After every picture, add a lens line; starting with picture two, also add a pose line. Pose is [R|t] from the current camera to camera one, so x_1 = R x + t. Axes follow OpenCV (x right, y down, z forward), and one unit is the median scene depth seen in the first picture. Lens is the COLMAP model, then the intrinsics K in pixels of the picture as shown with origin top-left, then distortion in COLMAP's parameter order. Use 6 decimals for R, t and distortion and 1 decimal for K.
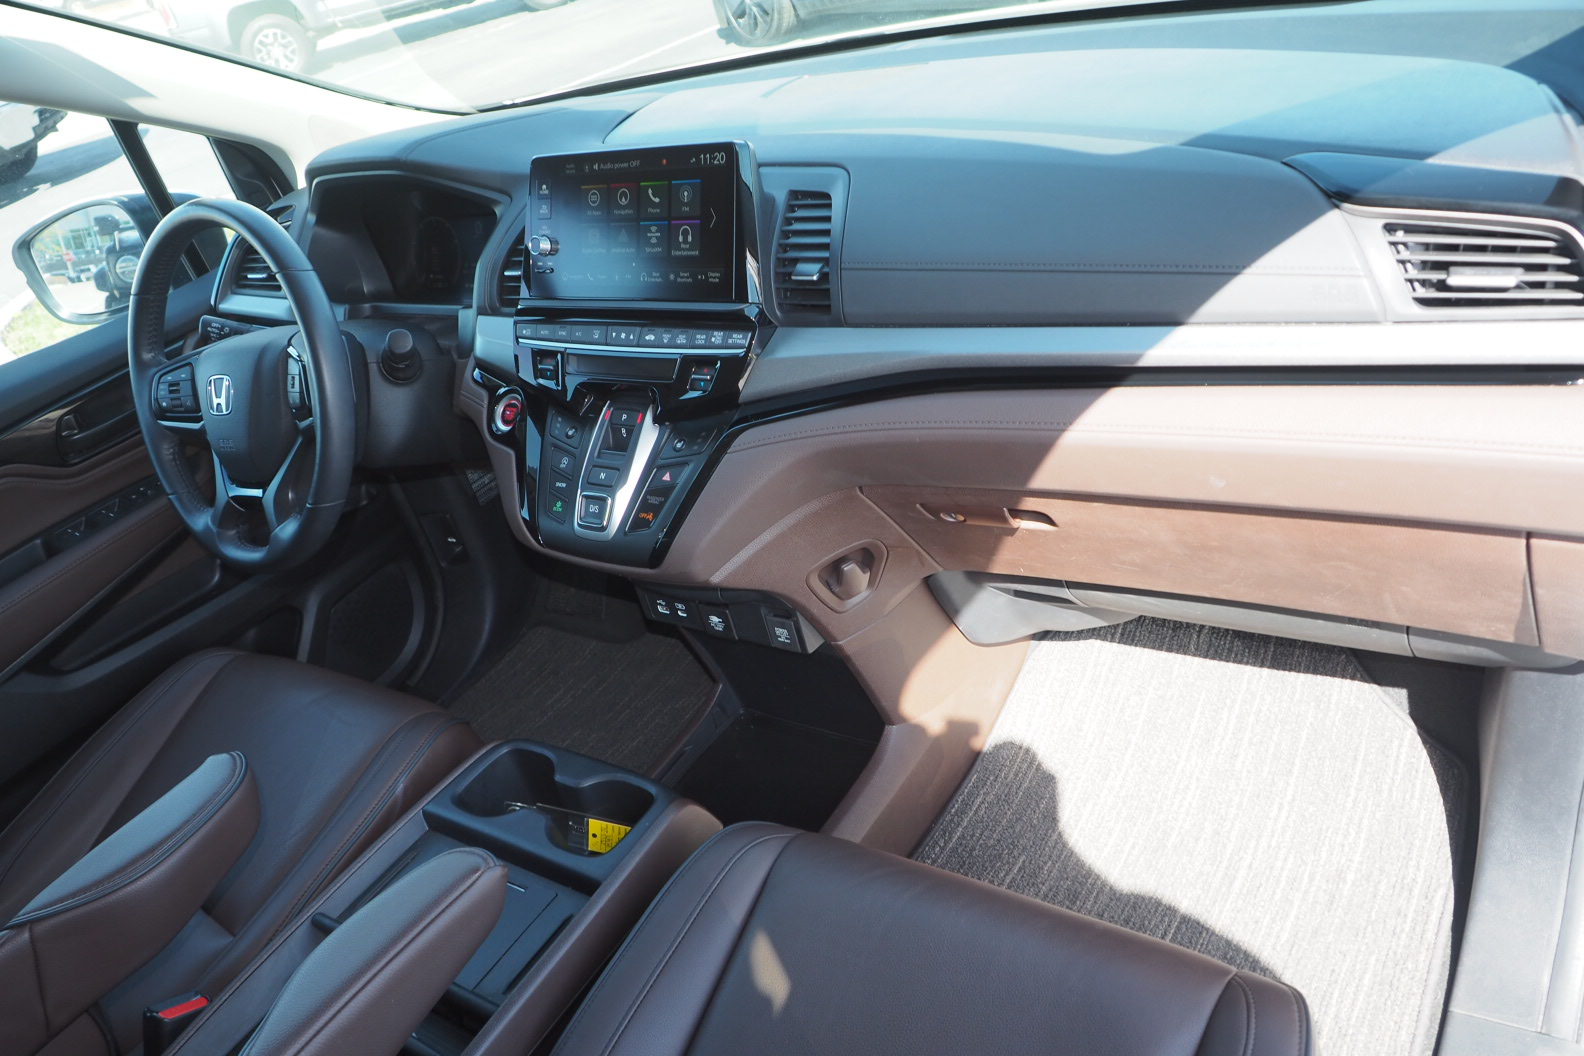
lens RADIAL K [[1194.0, 0, 784.6], [0, 1194.0, 525.3], [0, 0, 1]] dist [-0.036838, -0.002827]
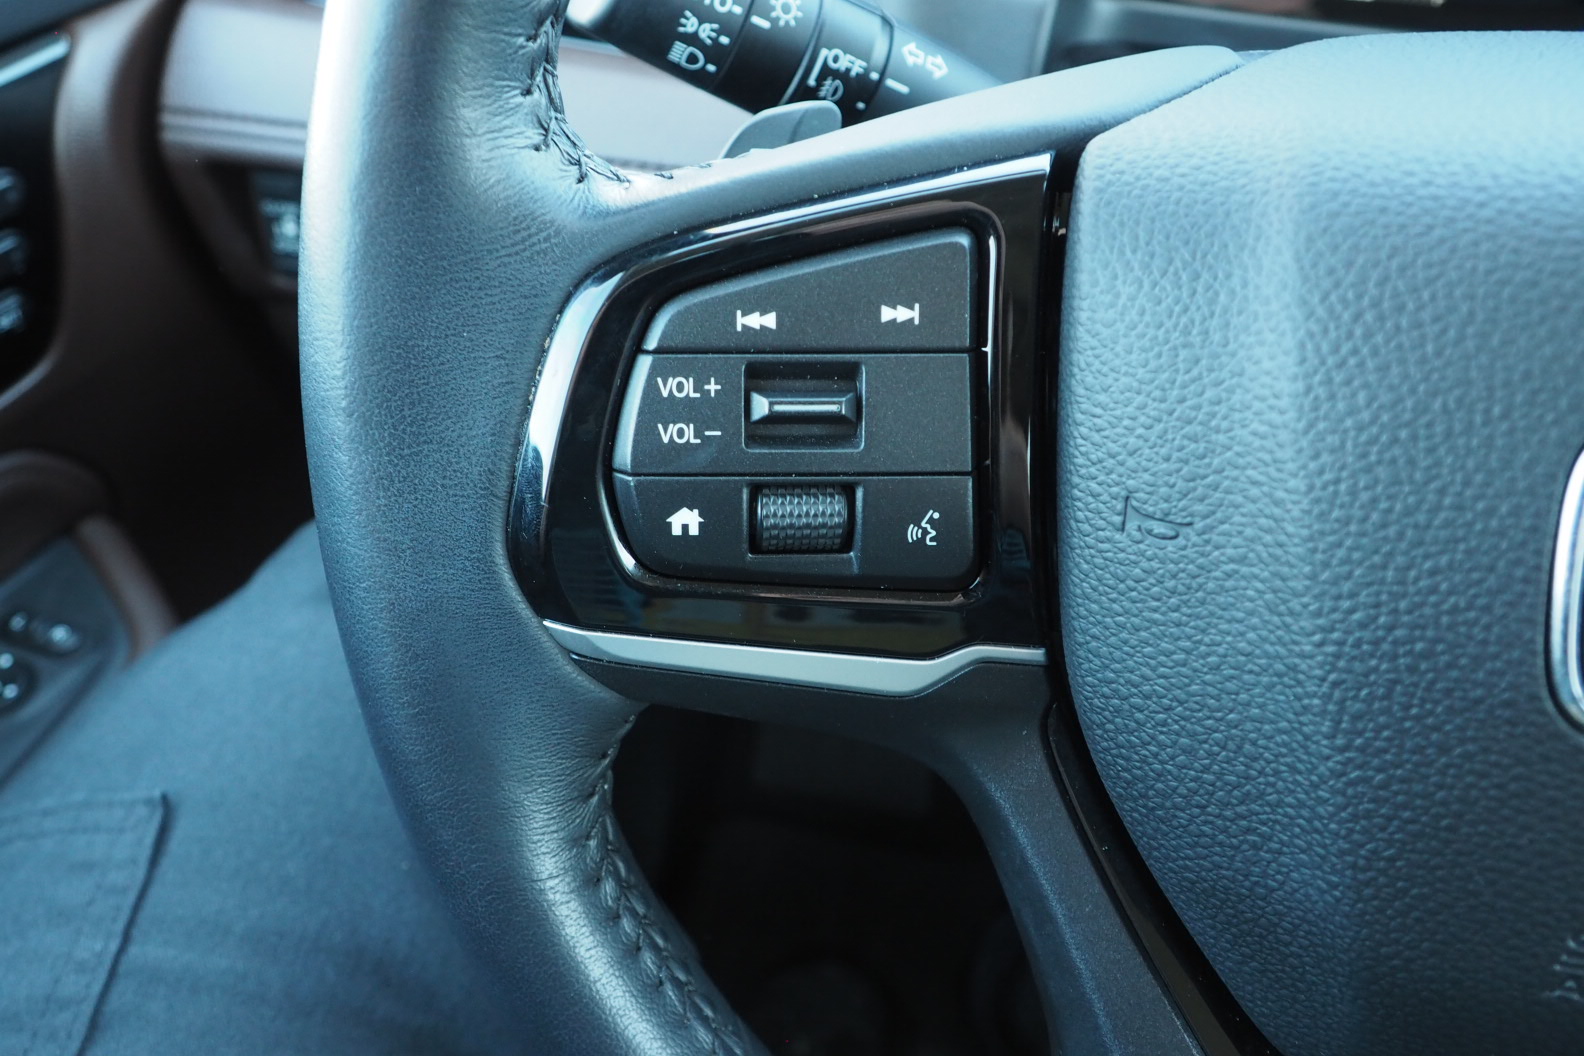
lens RADIAL K [[1243.3, 0, 800.4], [0, 1243.3, 531.3], [0, 0, 1]] dist [-0.029857, -0.025061]
pose [[0.920211, -0.012931, 0.391208, -0.700611], [-0.037454, 0.991959, 0.120889, -0.146232], [-0.389626, -0.125896, 0.912328, 1.079865]]
